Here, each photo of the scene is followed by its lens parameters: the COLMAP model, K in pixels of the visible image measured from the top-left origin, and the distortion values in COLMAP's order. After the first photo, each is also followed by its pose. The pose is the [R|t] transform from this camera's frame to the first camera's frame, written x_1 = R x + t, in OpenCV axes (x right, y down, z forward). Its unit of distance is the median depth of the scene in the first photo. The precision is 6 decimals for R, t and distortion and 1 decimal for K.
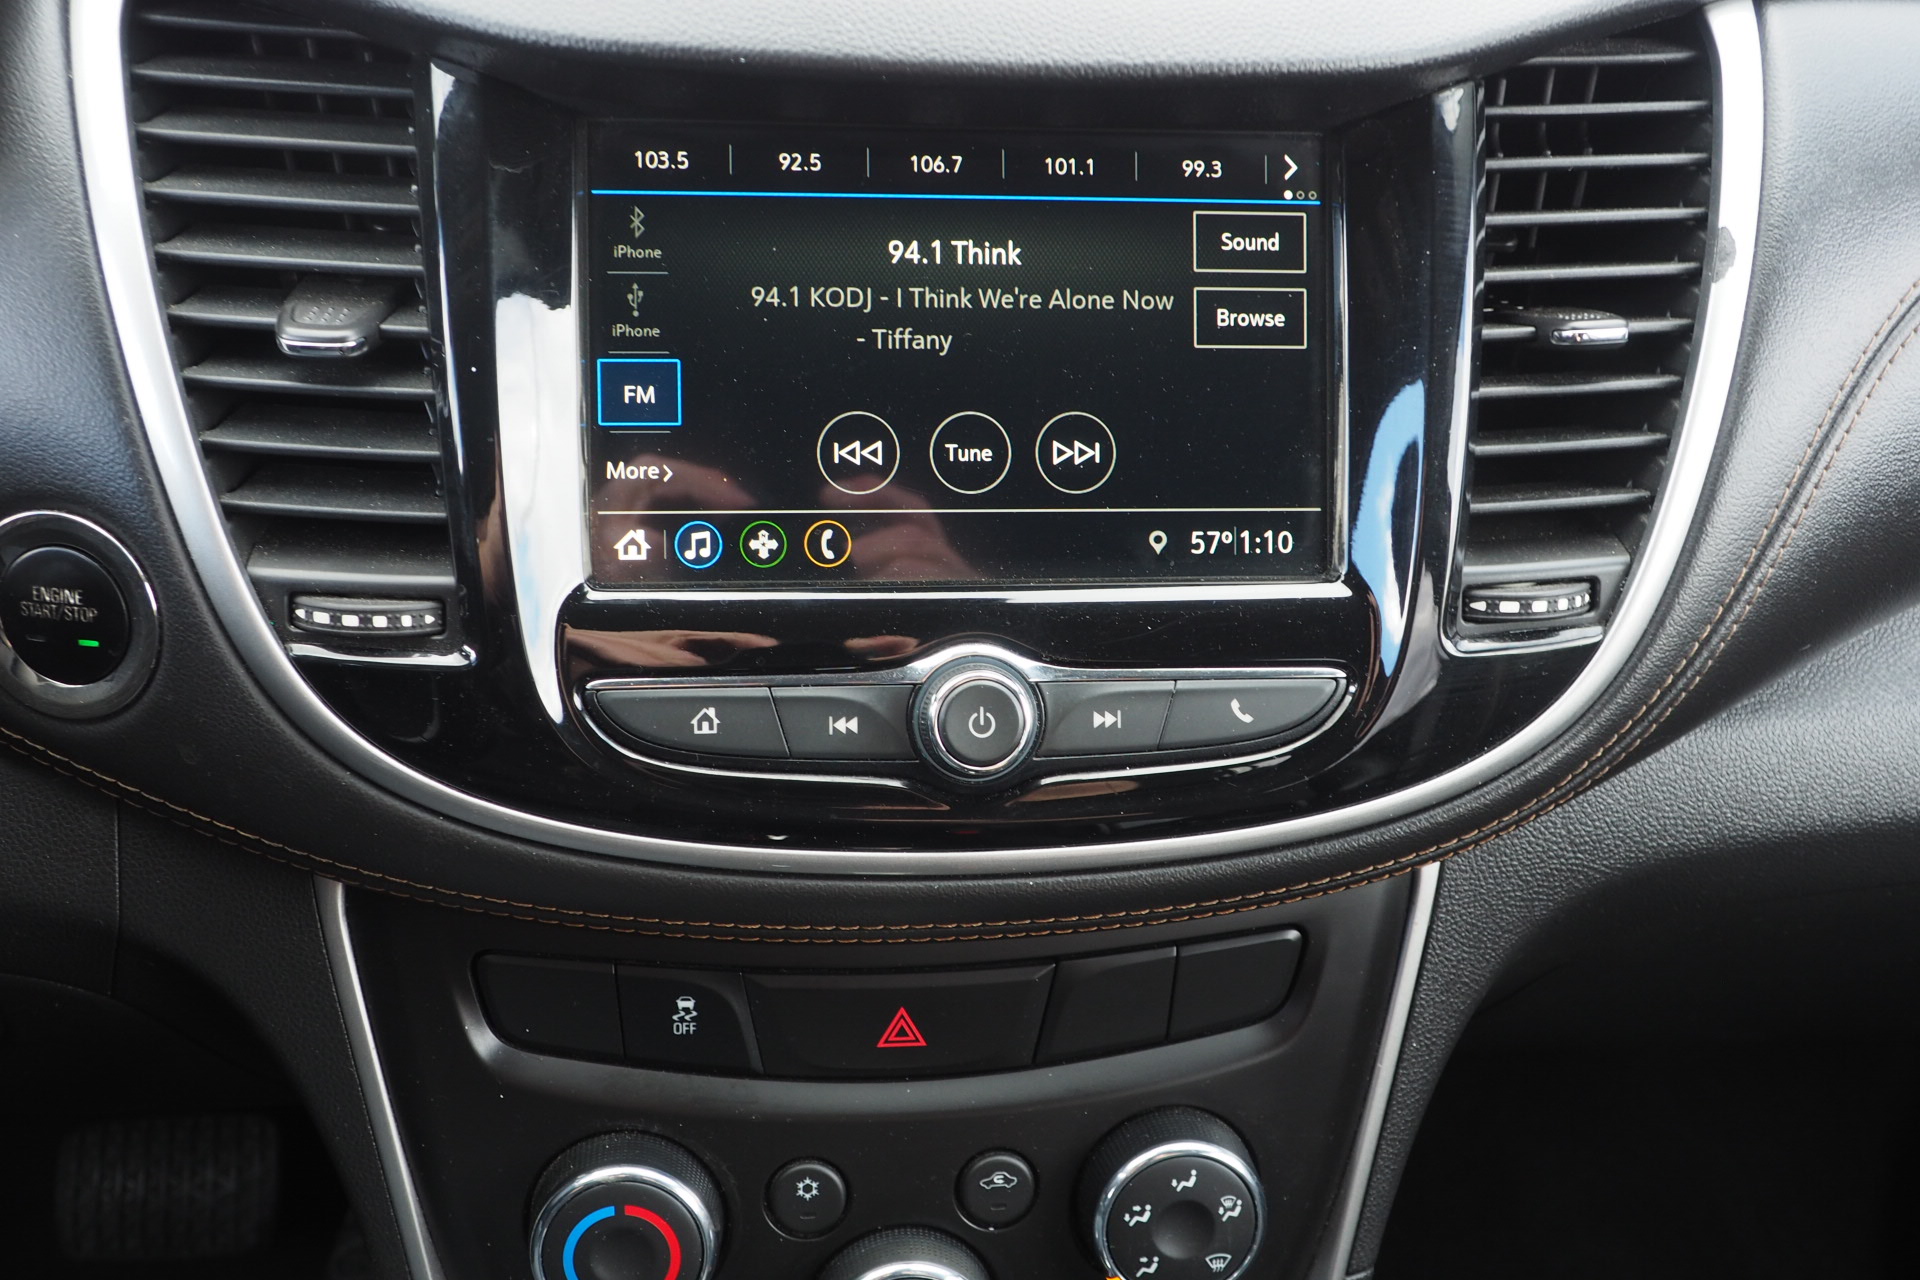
lens RADIAL K [[1747.9, 0, 939.6], [0, 1747.9, 692.0], [0, 0, 1]] dist [-0.018844, 0.002509]
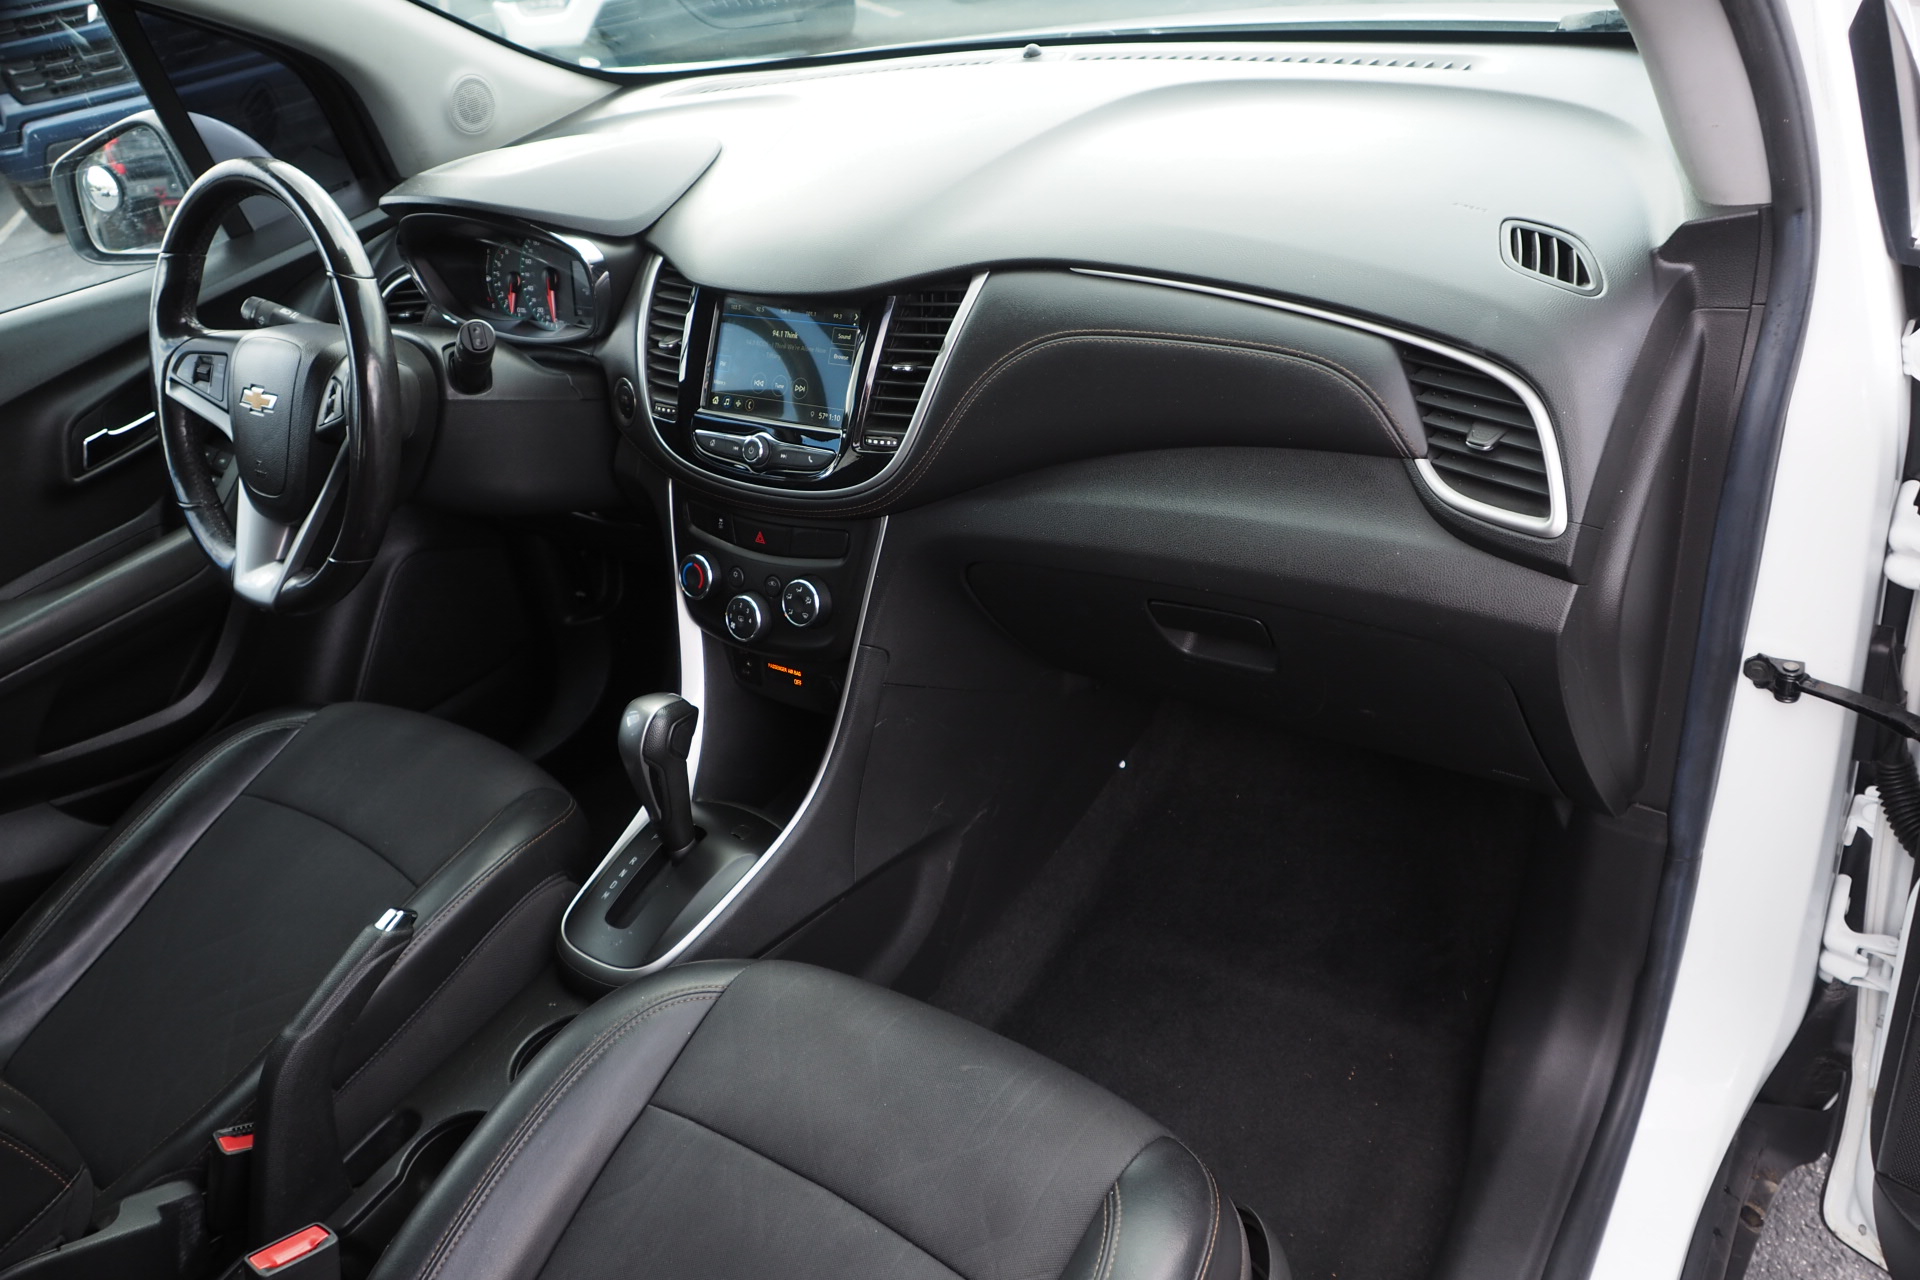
lens RADIAL K [[1357.7, 0, 959.7], [0, 1357.7, 651.1], [0, 0, 1]] dist [-0.040574, 0.000521]
pose [[0.743595, 0.214142, -0.633411, 2.312492], [-0.205345, 0.974684, 0.088454, 0.088331], [0.636318, 0.064294, 0.768743, -1.007831]]
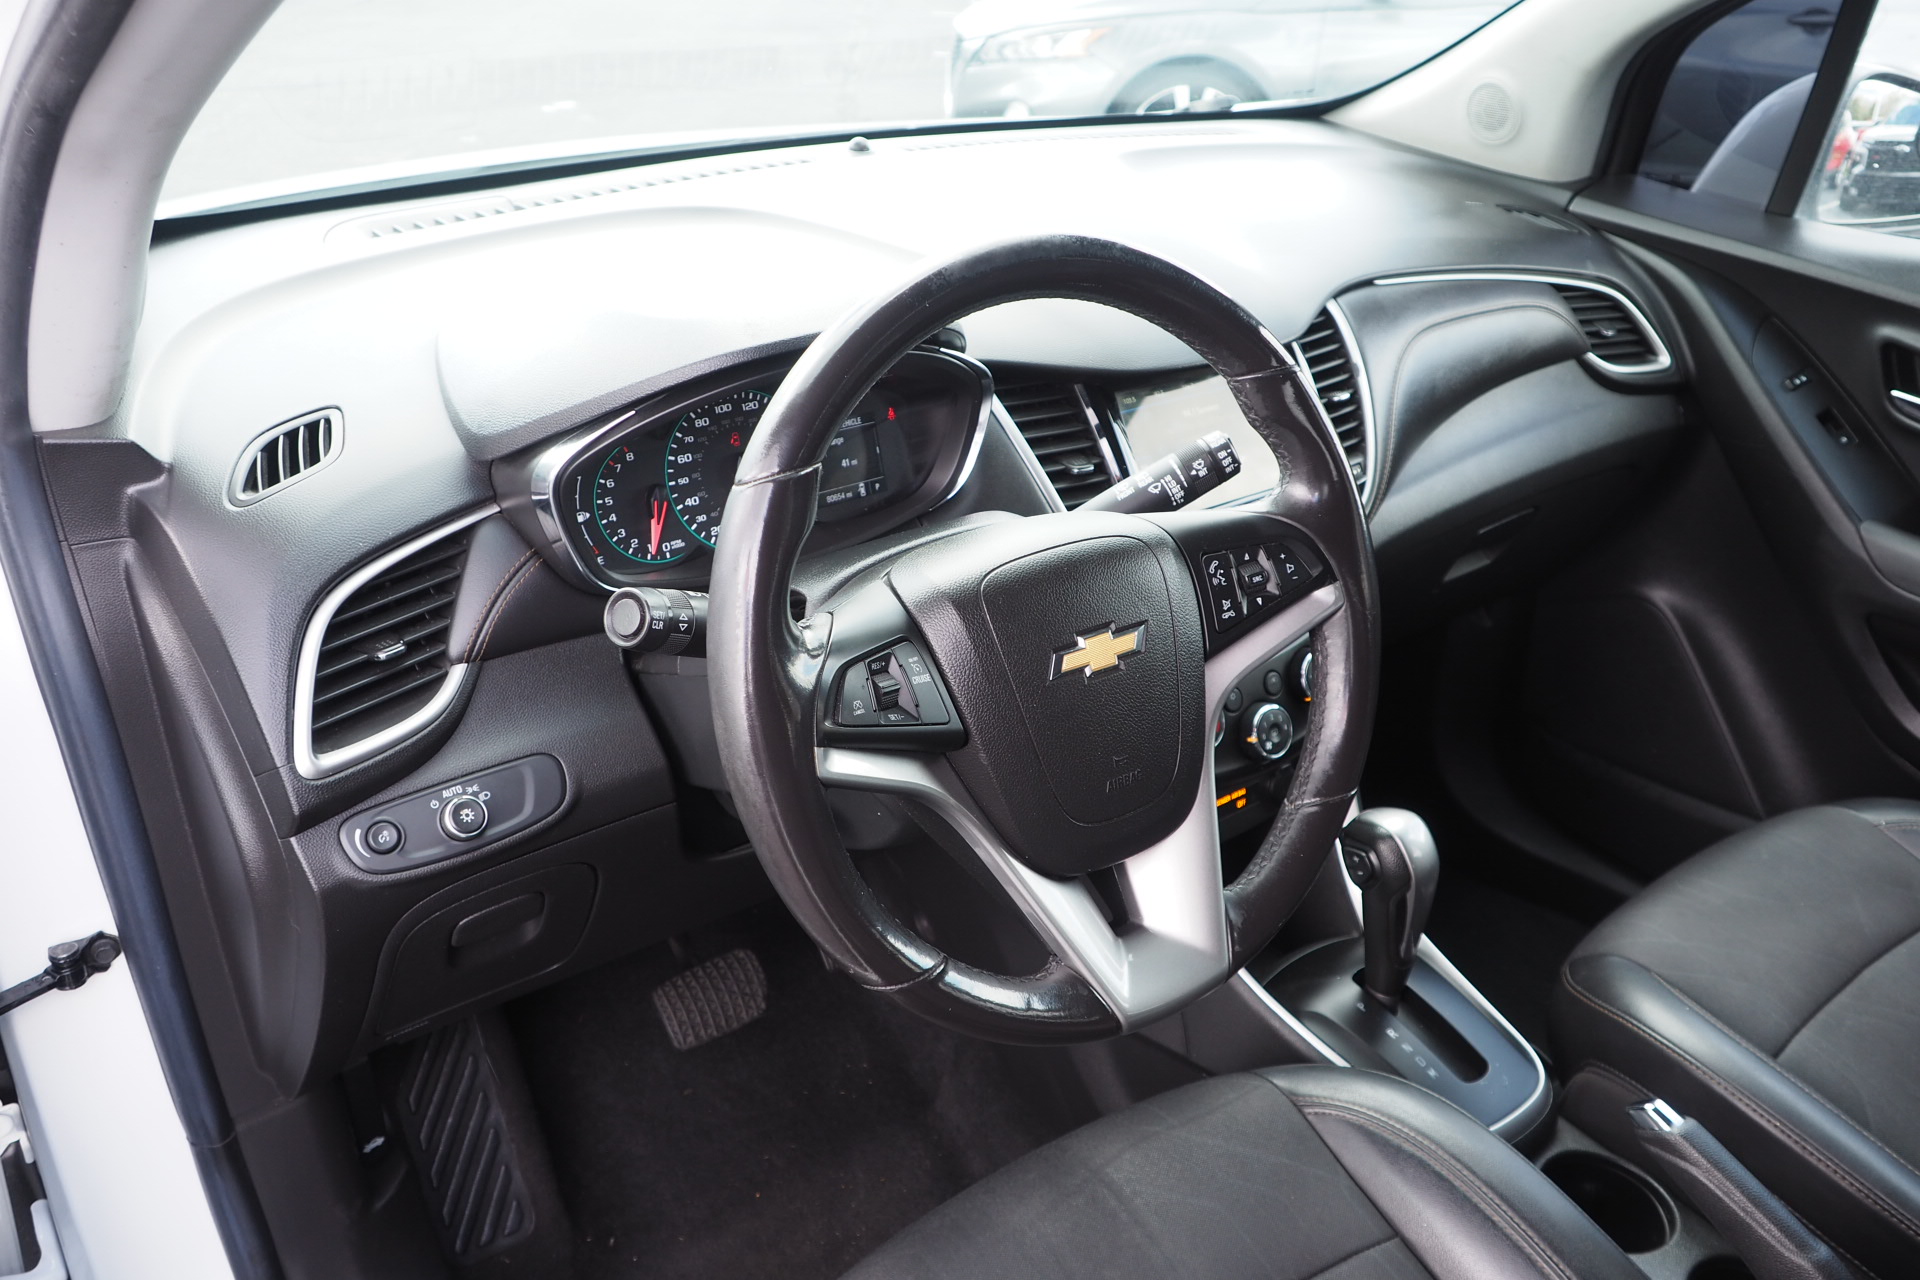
lens RADIAL K [[1502.6, 0, 960.0], [0, 1502.6, 640.0], [0, 0, 1]] dist [-0.047865, 0.000157]
pose [[0.854081, -0.266854, 0.446468, -1.790264], [0.311451, 0.949847, -0.028073, 0.112418], [-0.416585, 0.163030, 0.894359, -1.339944]]
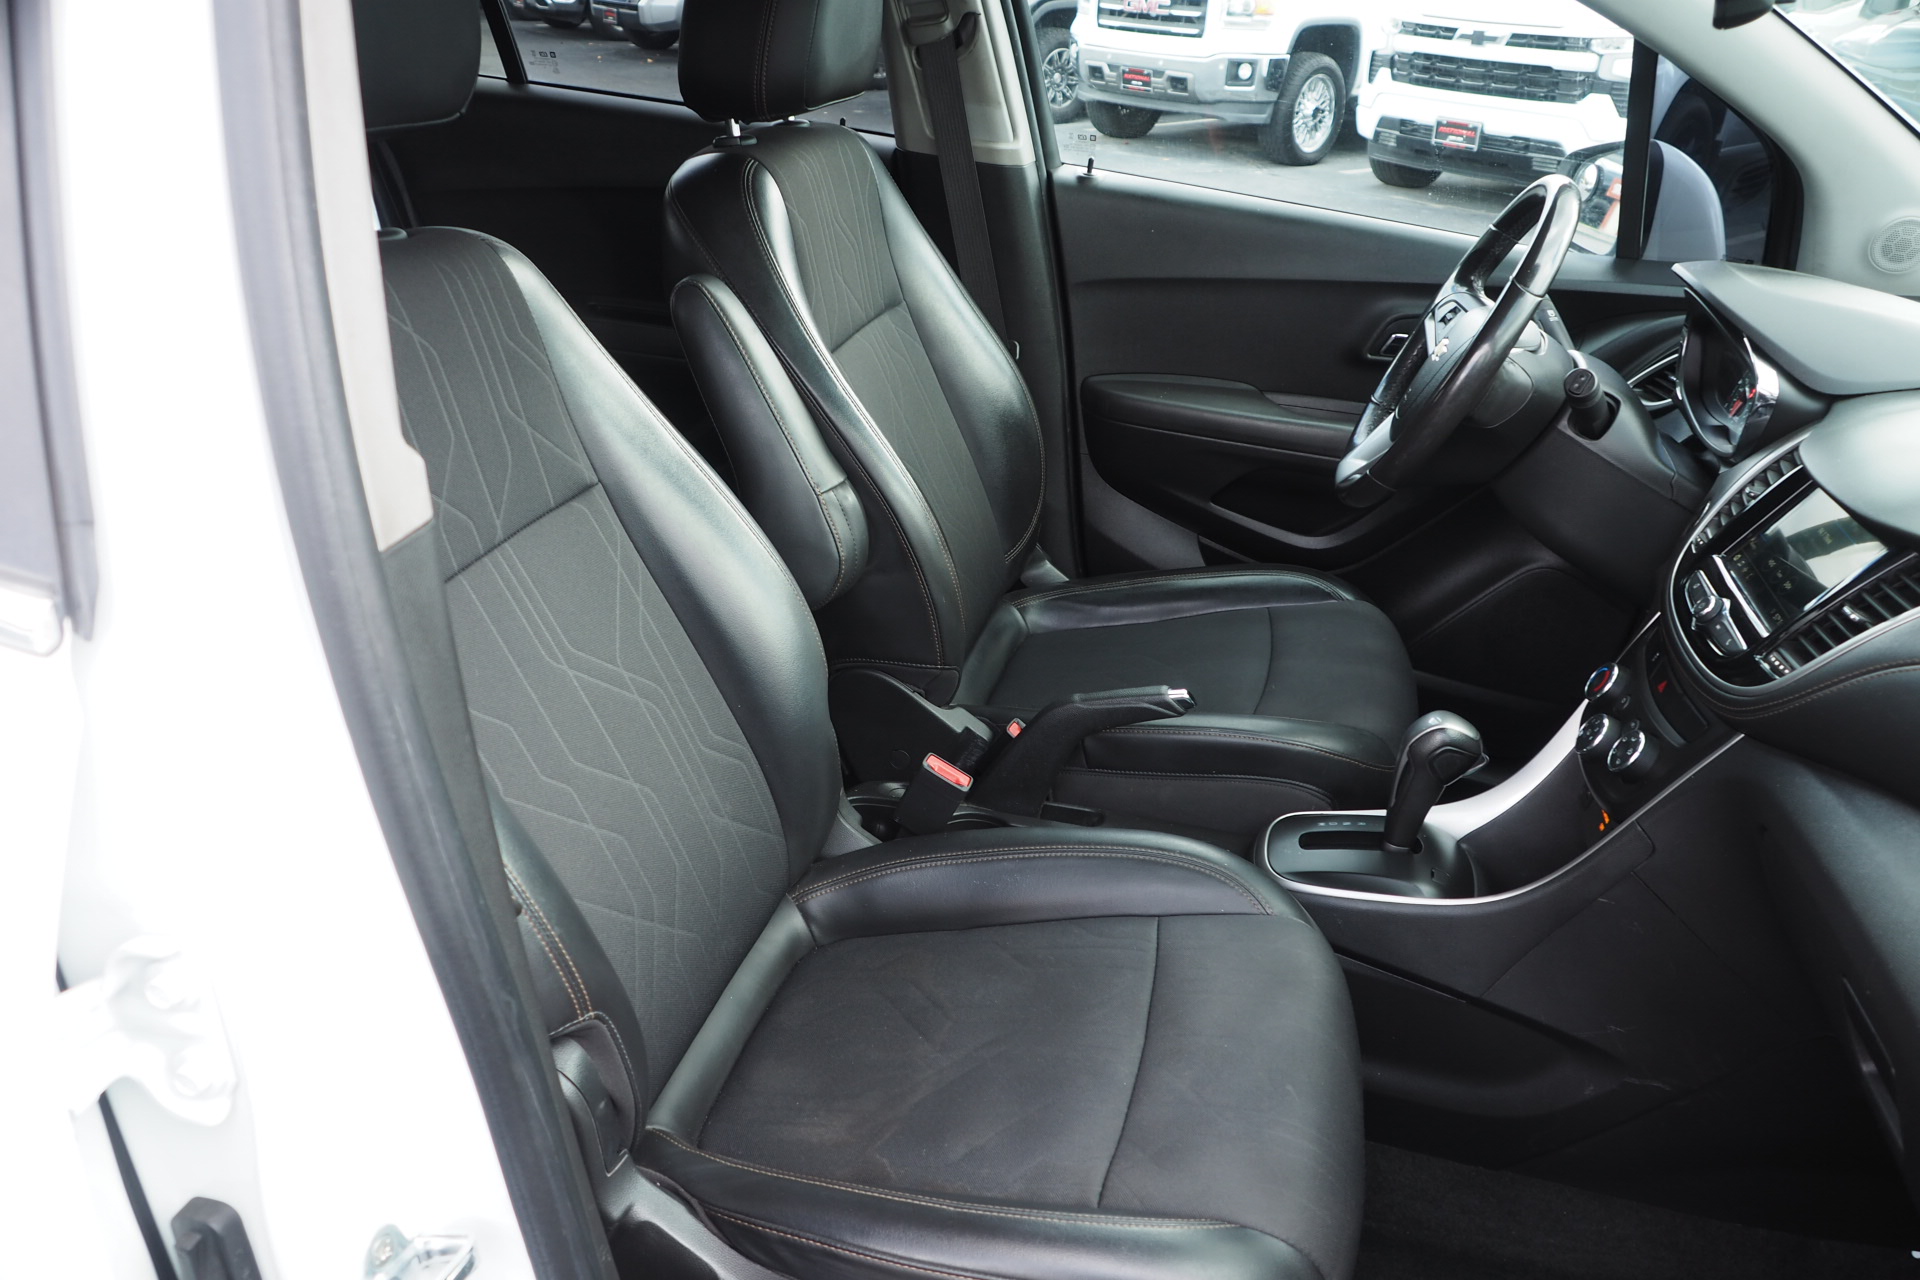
lens RADIAL K [[1371.3, 0, 958.9], [0, 1371.3, 671.7], [0, 0, 1]] dist [-0.038778, -0.001006]
pose [[-0.349891, 0.377440, -0.857389, 3.120464], [-0.591509, 0.620701, 0.514634, -0.447155], [0.726425, 0.687218, 0.006081, -0.145022]]
